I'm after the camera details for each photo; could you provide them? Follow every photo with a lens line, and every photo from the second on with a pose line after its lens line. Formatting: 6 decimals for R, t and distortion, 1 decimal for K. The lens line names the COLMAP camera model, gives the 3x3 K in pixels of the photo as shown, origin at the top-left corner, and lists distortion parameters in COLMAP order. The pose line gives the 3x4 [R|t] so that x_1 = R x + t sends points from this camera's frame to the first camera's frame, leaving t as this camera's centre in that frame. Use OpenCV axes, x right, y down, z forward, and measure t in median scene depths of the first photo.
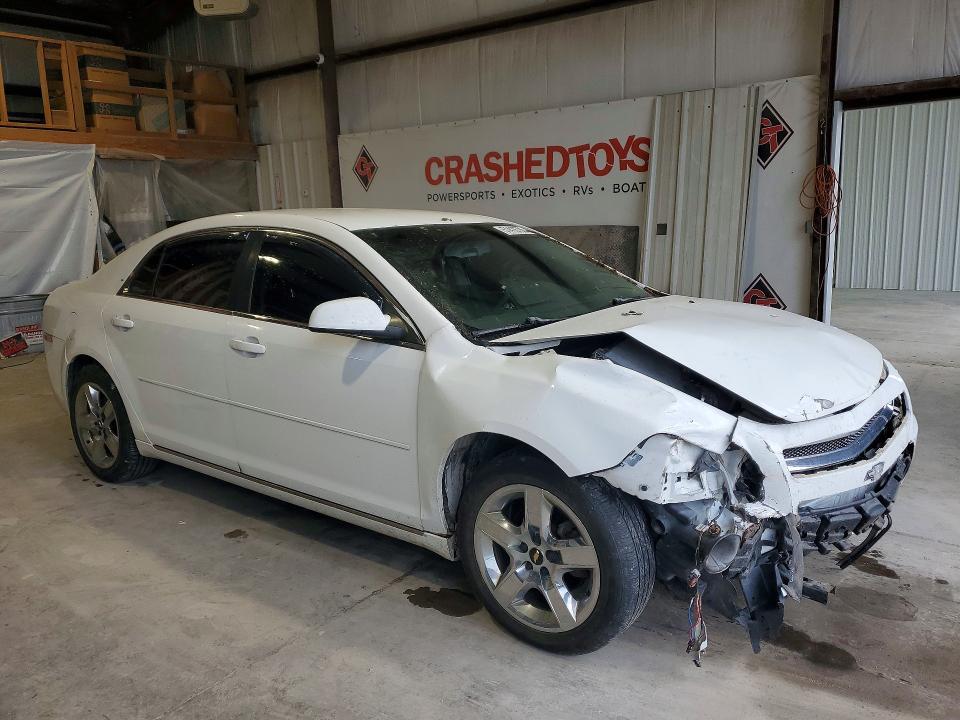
lens RADIAL K [[767.9, 0, 480.0], [0, 767.9, 360.0], [0, 0, 1]] dist [-0.013685, -0.002267]
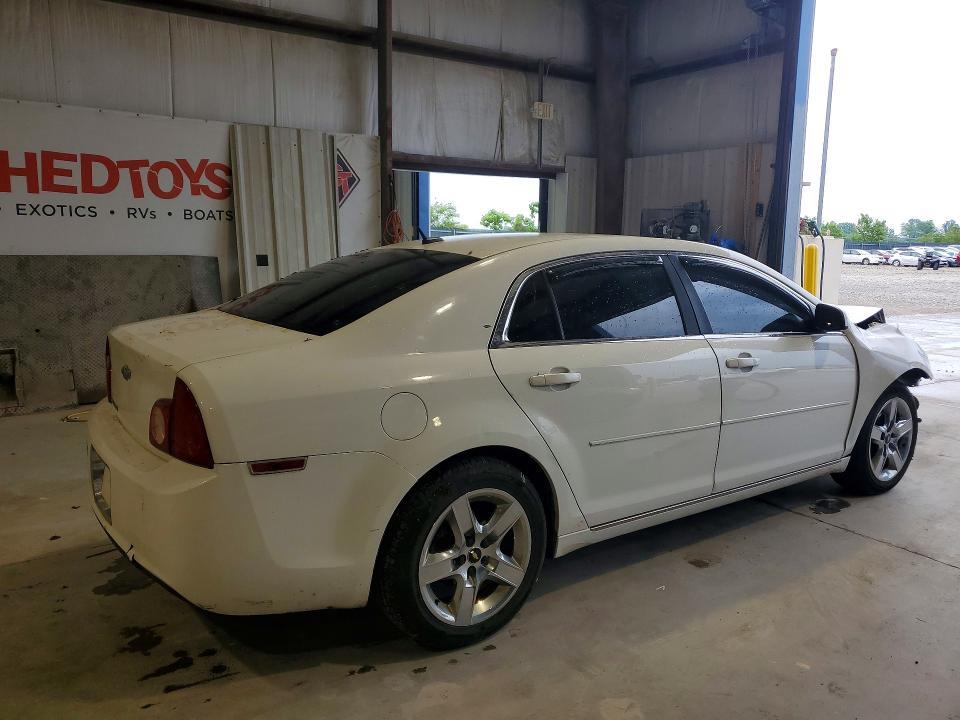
lens RADIAL K [[749.4, 0, 480.0], [0, 749.4, 360.0], [0, 0, 1]] dist [-0.003942, 0.056588]
pose [[0.280086, -0.114132, 0.953166, -0.581232], [0.162997, 0.984144, 0.069945, -0.061227], [-0.946036, 0.135772, 0.294248, 0.437310]]
